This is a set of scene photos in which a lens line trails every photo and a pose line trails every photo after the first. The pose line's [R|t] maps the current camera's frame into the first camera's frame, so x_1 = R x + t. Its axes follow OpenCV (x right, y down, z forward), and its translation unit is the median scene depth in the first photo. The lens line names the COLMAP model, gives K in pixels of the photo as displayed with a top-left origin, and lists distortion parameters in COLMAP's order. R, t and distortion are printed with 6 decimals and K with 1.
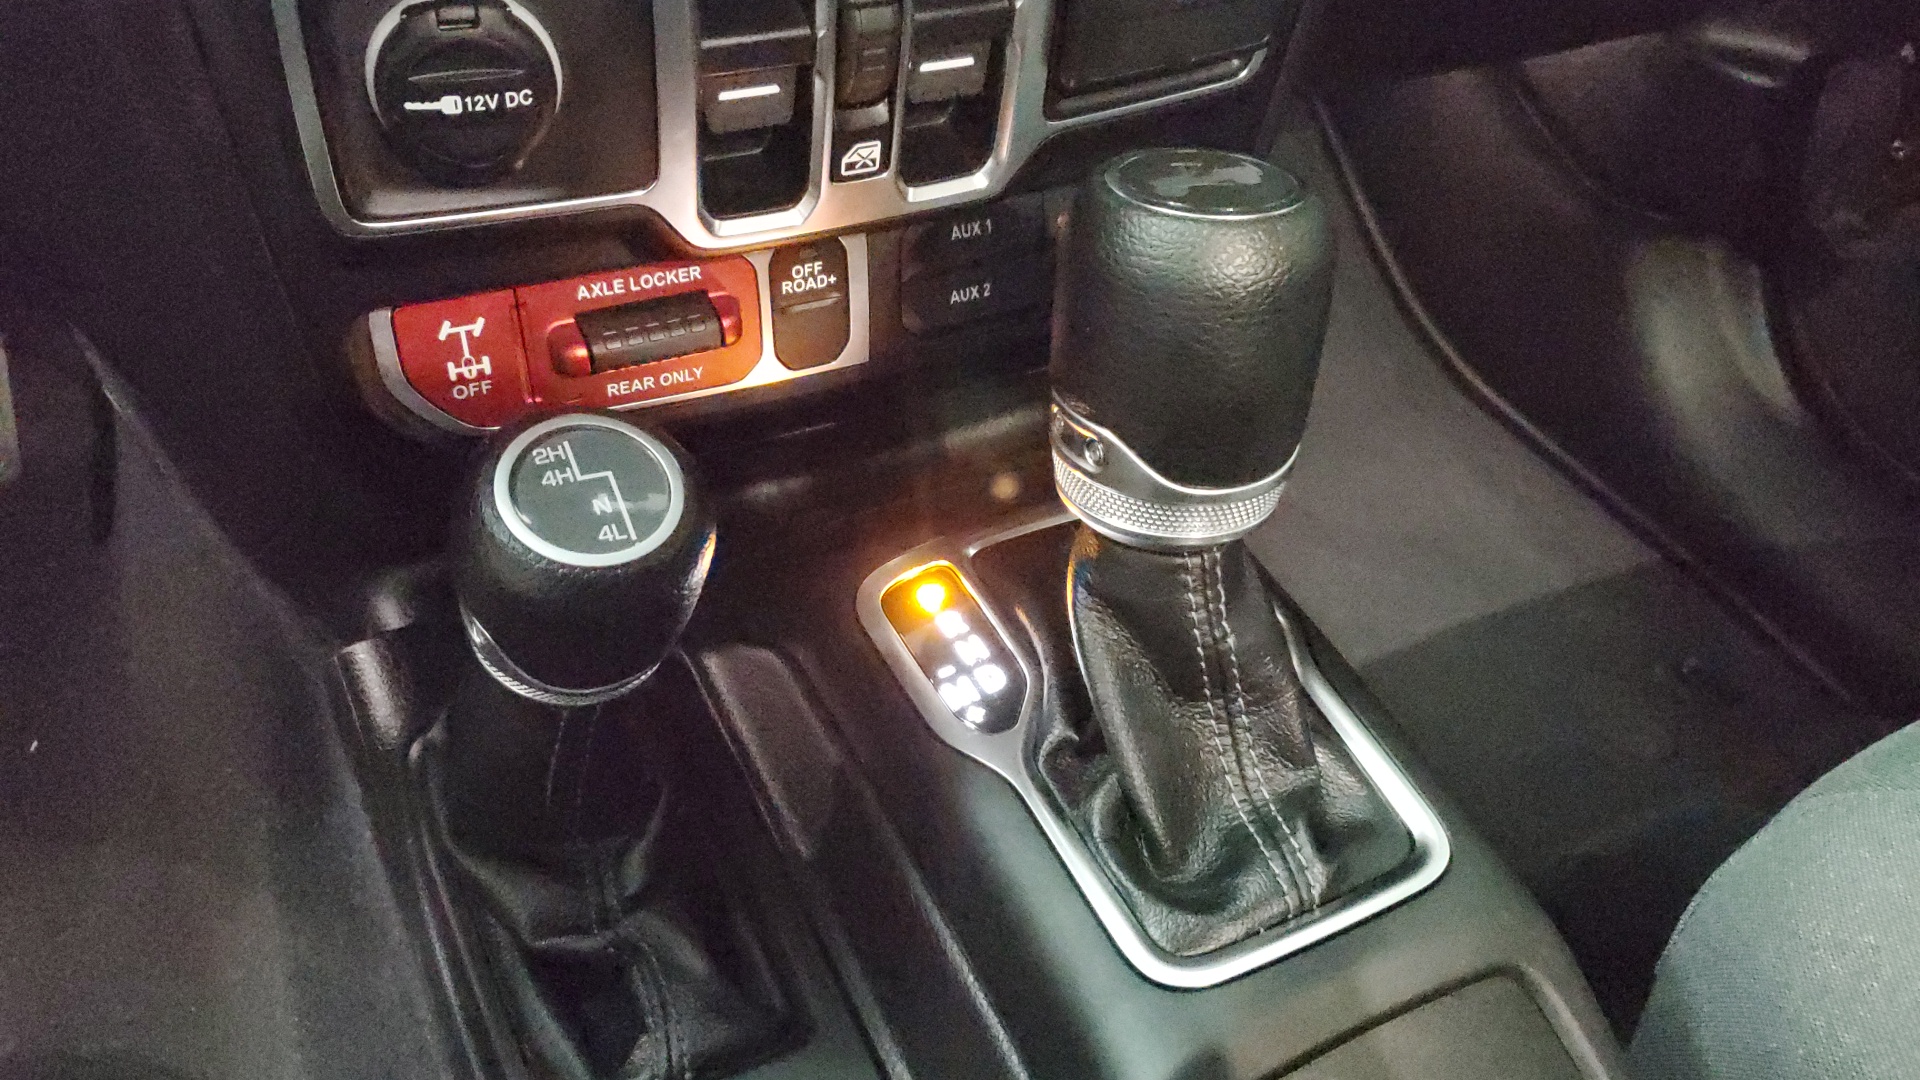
lens RADIAL K [[1501.6, 0, 933.5], [0, 1501.6, 578.7], [0, 0, 1]] dist [0.076918, -0.136289]
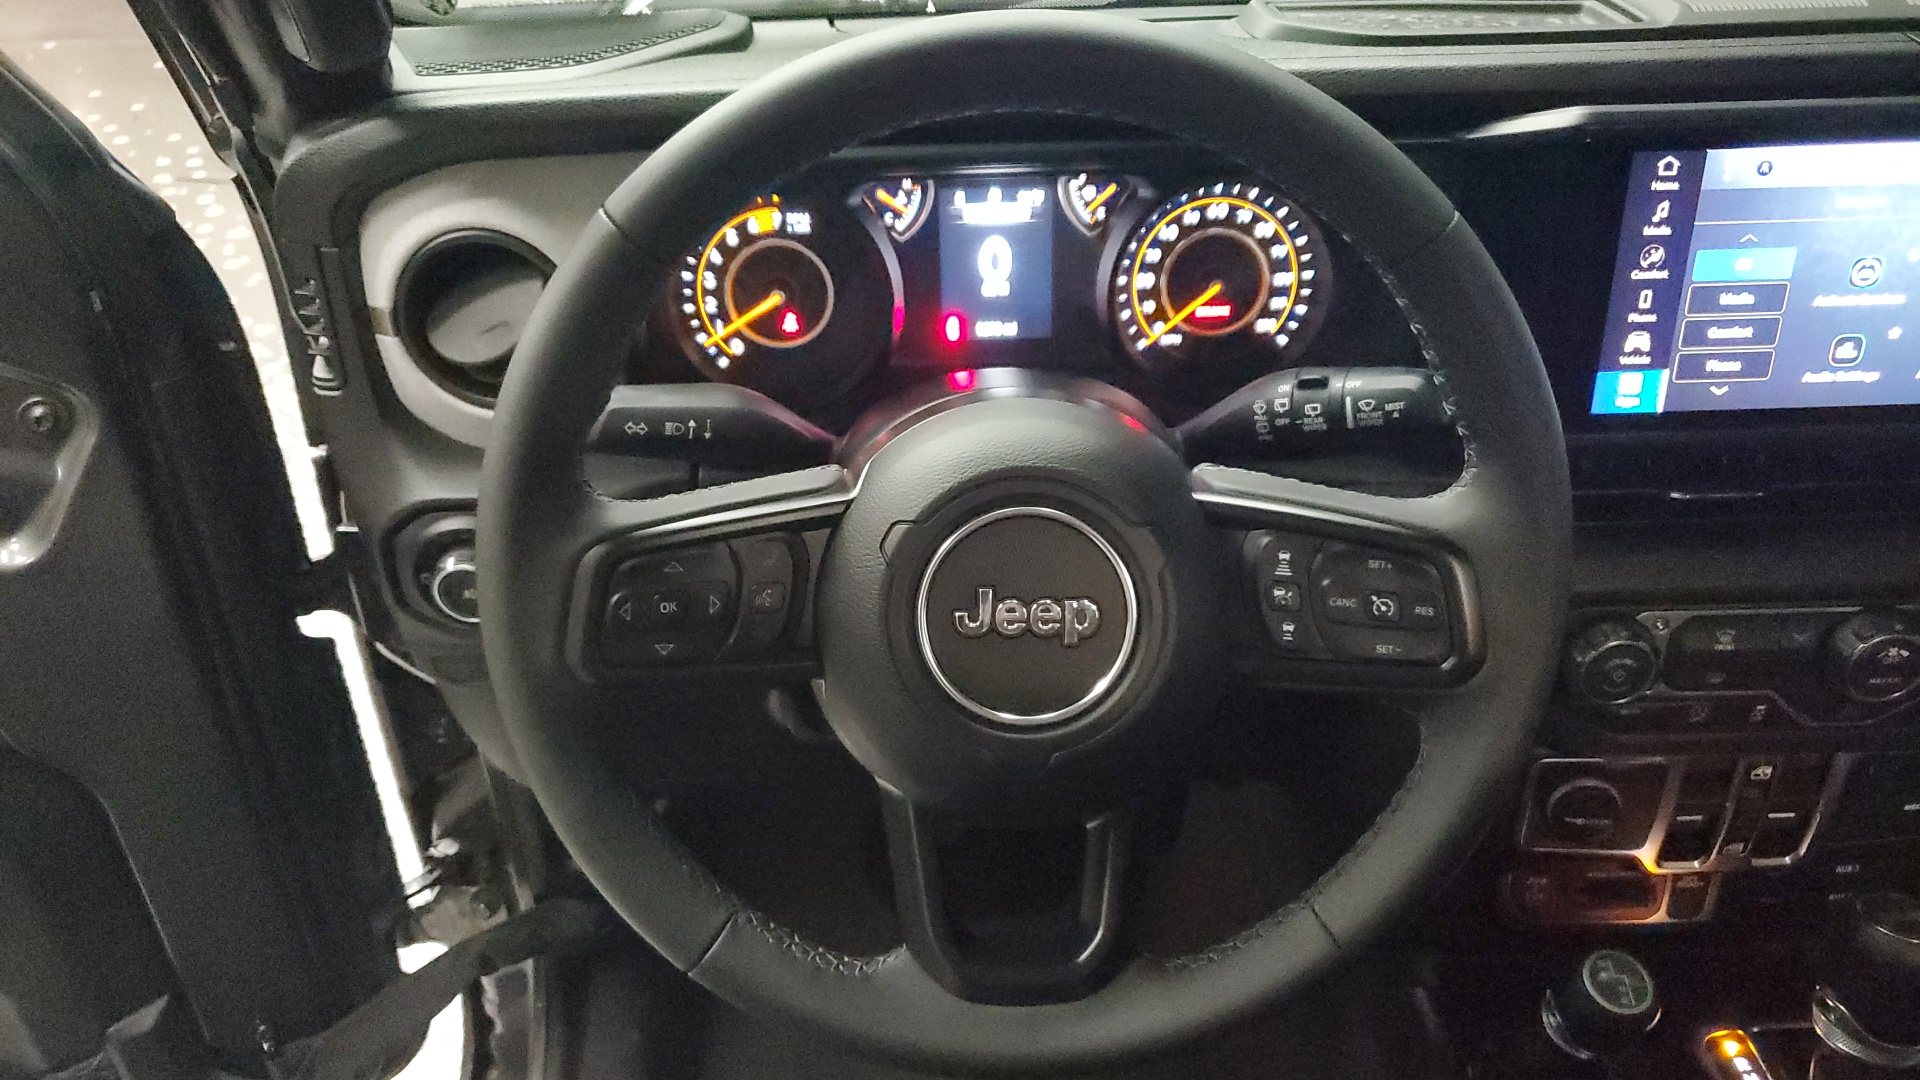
lens RADIAL K [[1552.8, 0, 960.0], [0, 1552.8, 540.0], [0, 0, 1]] dist [0.069741, -0.114807]
pose [[0.913326, 0.148974, -0.379001, -0.280057], [-0.224877, 0.960418, -0.164403, -0.071898], [0.339508, 0.235382, 0.910675, -1.623519]]
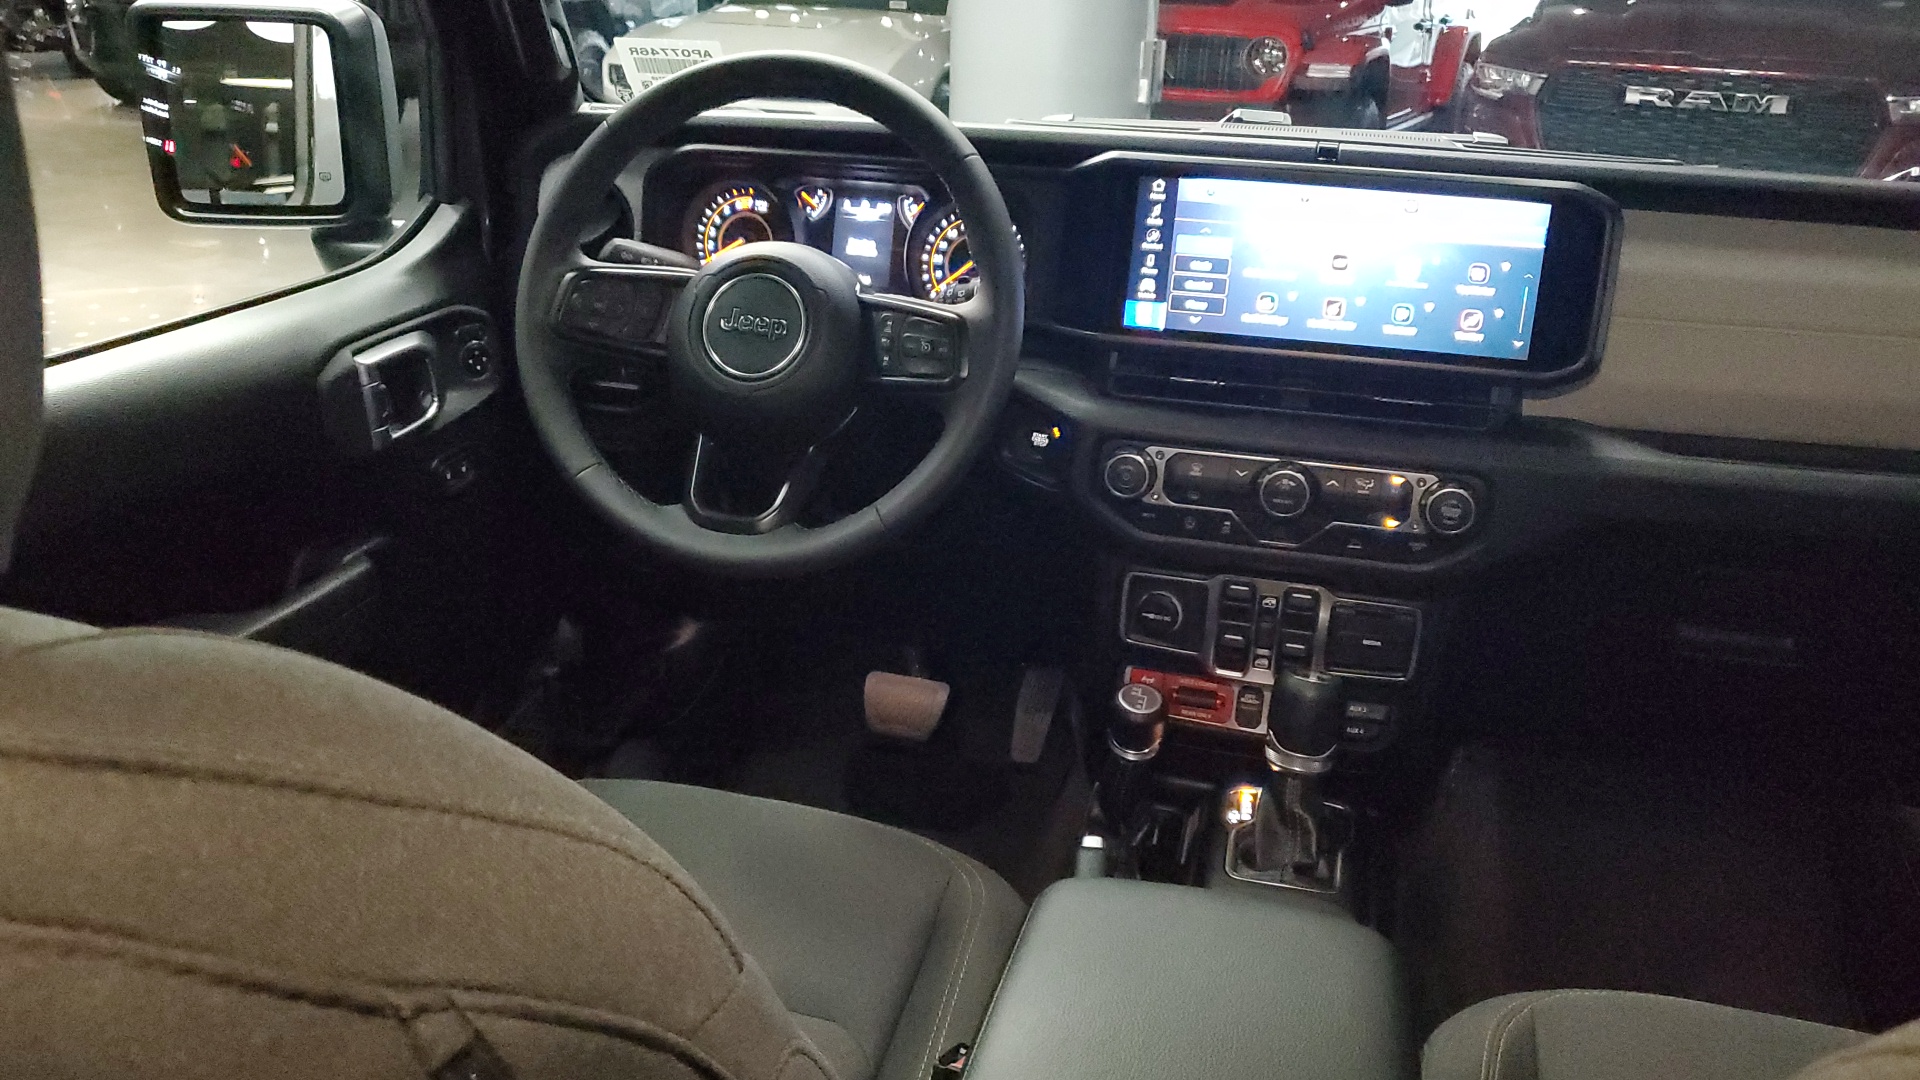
lens RADIAL K [[1501.6, 0, 933.5], [0, 1501.6, 578.7], [0, 0, 1]] dist [0.076918, -0.136289]
pose [[0.757475, 0.198637, -0.621912, 1.497839], [-0.446877, 0.852213, -0.272092, 0.839813], [0.475954, 0.484021, 0.734297, -2.011097]]
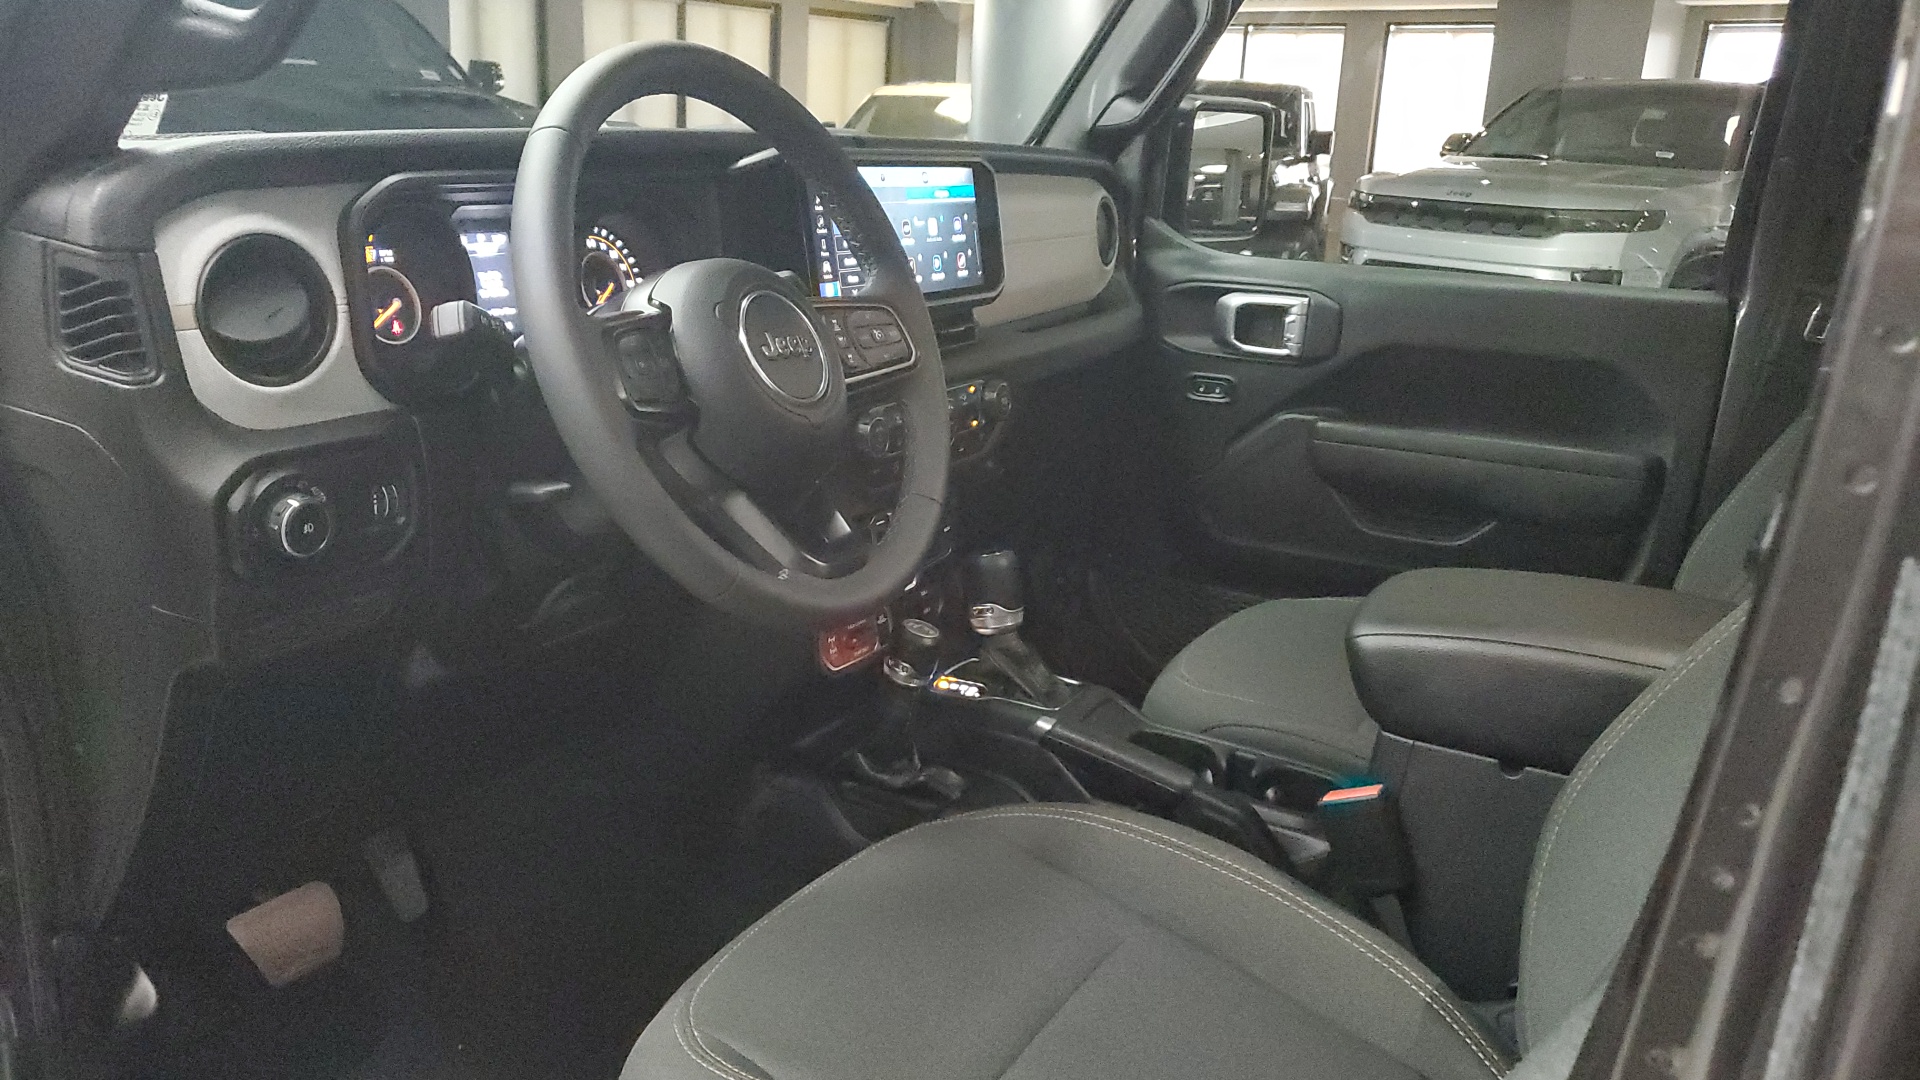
lens RADIAL K [[1527.4, 0, 953.5], [0, 1527.4, 564.1], [0, 0, 1]] dist [0.068604, -0.102128]
pose [[0.808884, -0.206353, 0.550567, -2.138066], [0.439056, 0.834802, -0.332169, 1.099562], [-0.391071, 0.510416, 0.765859, -2.204684]]
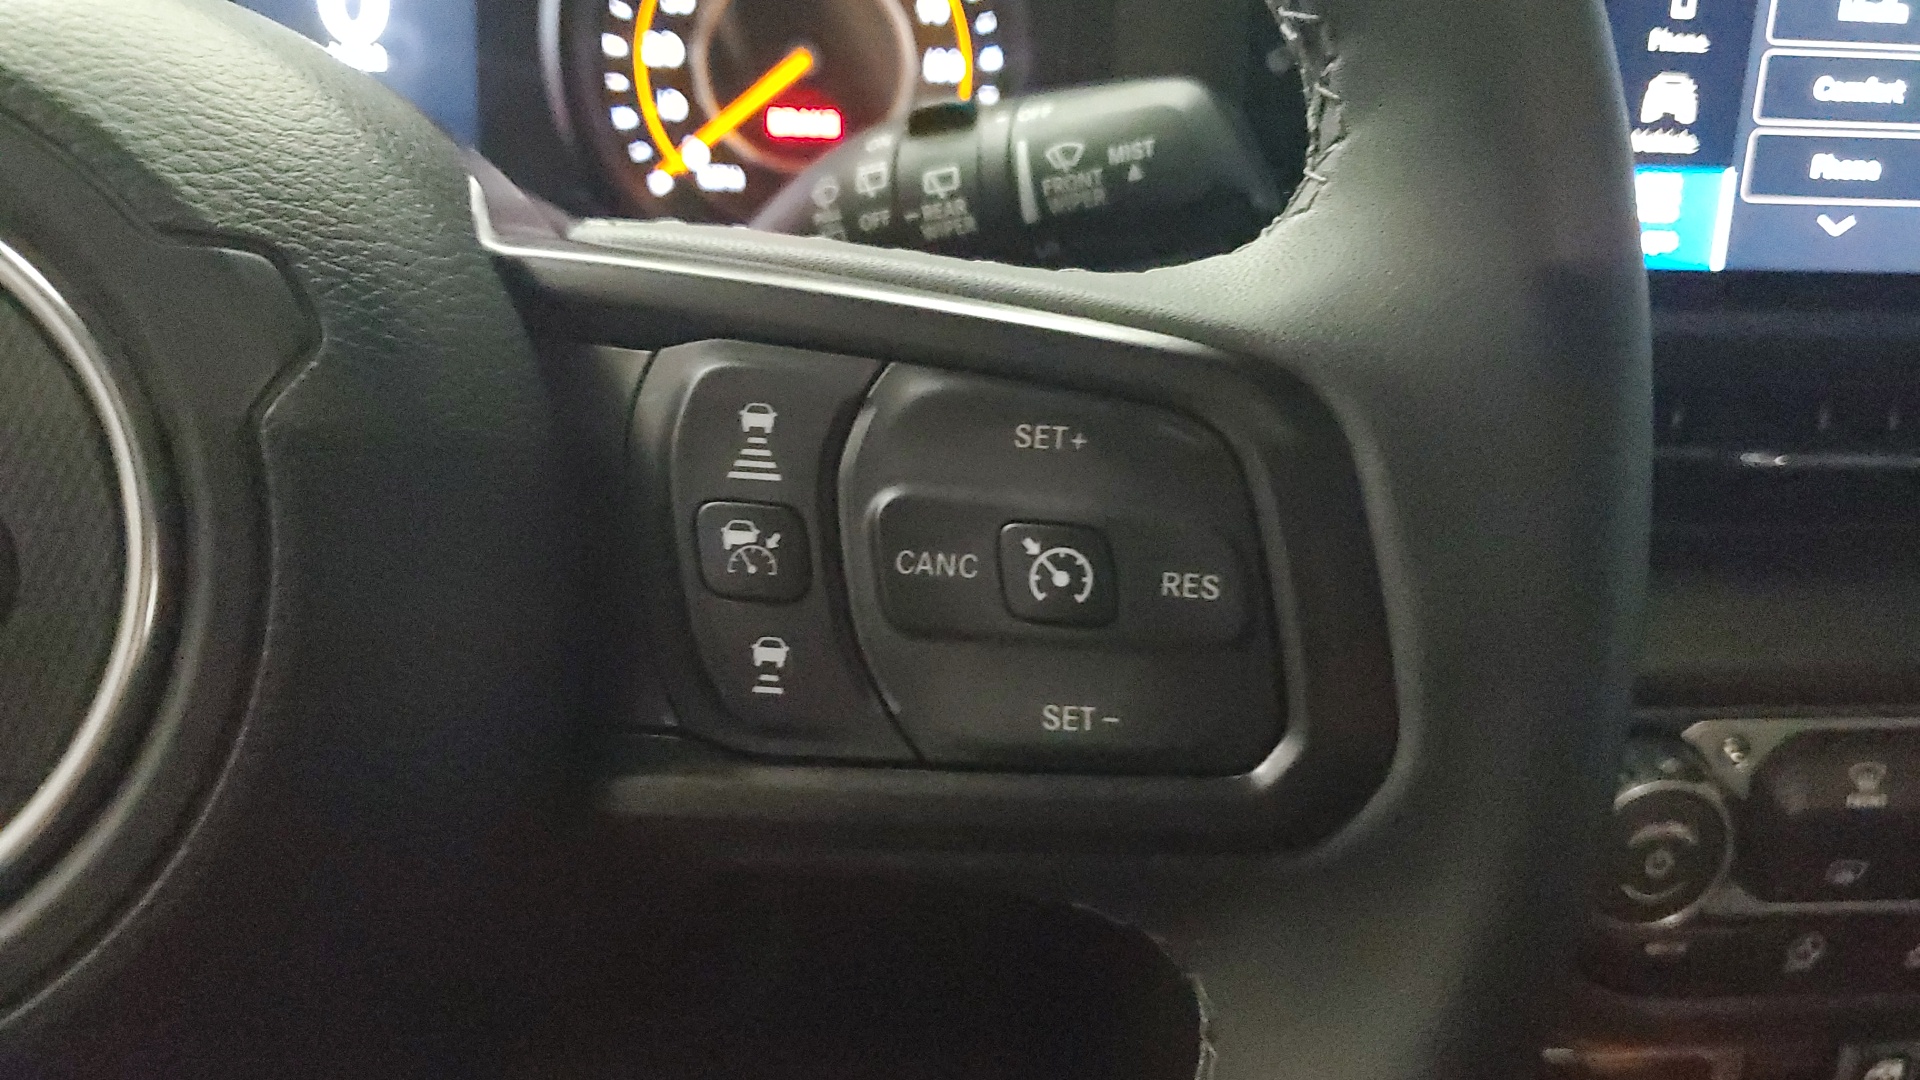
lens RADIAL K [[1560.0, 0, 960.0], [0, 1560.0, 540.0], [0, 0, 1]] dist [0.002818, 0.004008]
pose [[0.945025, 0.105615, -0.309472, -0.359843], [-0.213725, 0.915774, -0.340116, -0.202582], [0.247485, 0.387561, 0.888002, -0.466269]]
